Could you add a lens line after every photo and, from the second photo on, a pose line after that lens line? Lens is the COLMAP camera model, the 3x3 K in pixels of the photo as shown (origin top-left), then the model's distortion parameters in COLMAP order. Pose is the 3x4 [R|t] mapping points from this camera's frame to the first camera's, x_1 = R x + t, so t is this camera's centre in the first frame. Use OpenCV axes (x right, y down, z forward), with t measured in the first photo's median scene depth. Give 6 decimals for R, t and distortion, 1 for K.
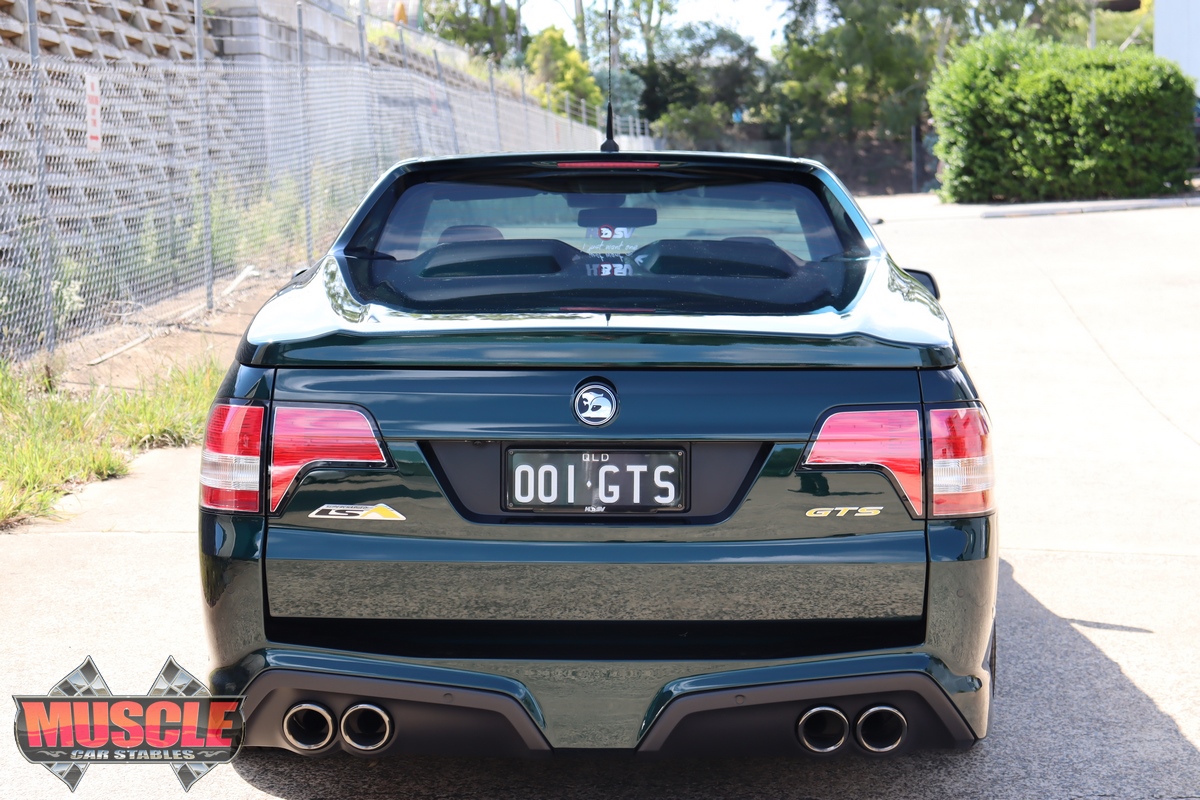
lens RADIAL K [[2707.5, 0, 600.0], [0, 2707.5, 400.0], [0, 0, 1]] dist [0.238903, 4.278939]
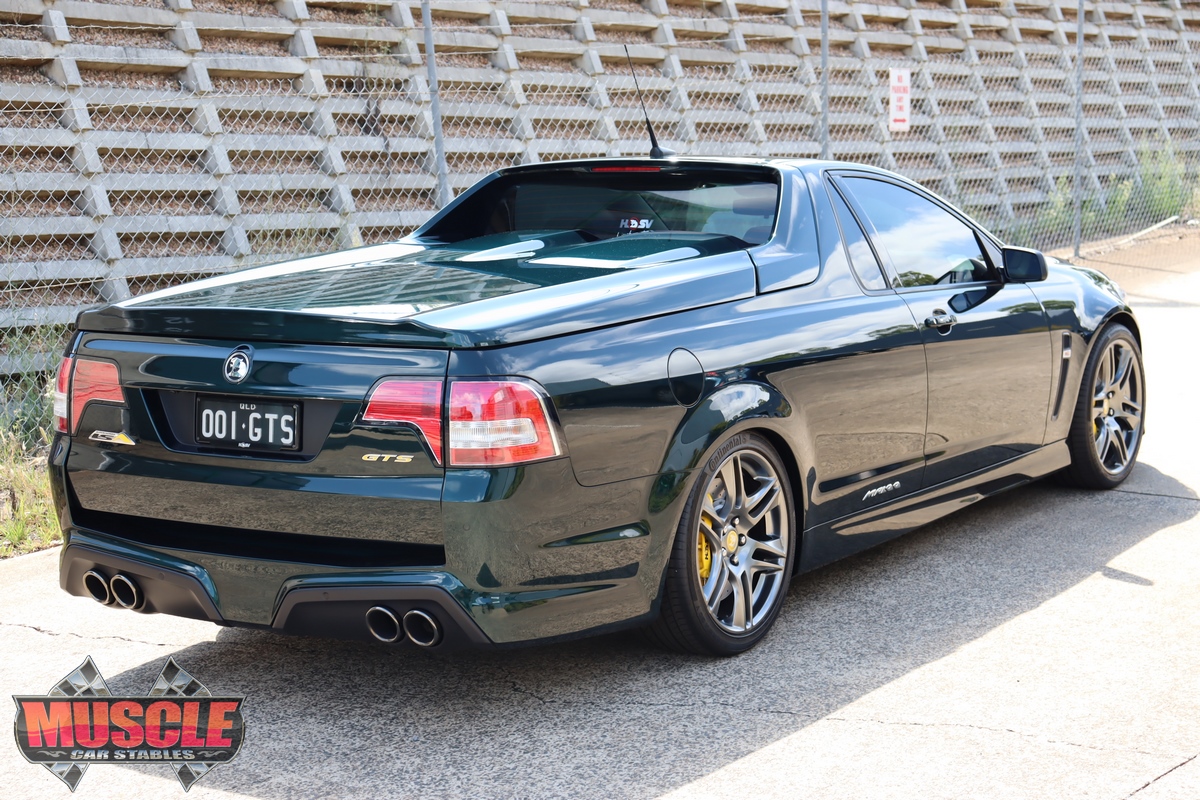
lens RADIAL K [[2313.5, 0, 600.0], [0, 2313.5, 400.0], [0, 0, 1]] dist [0.374603, 0.049930]
pose [[0.834374, 0.047469, -0.549151, 0.770961], [-0.027144, 0.998615, 0.045079, -0.038192], [0.550530, -0.022706, 0.834507, 0.139853]]
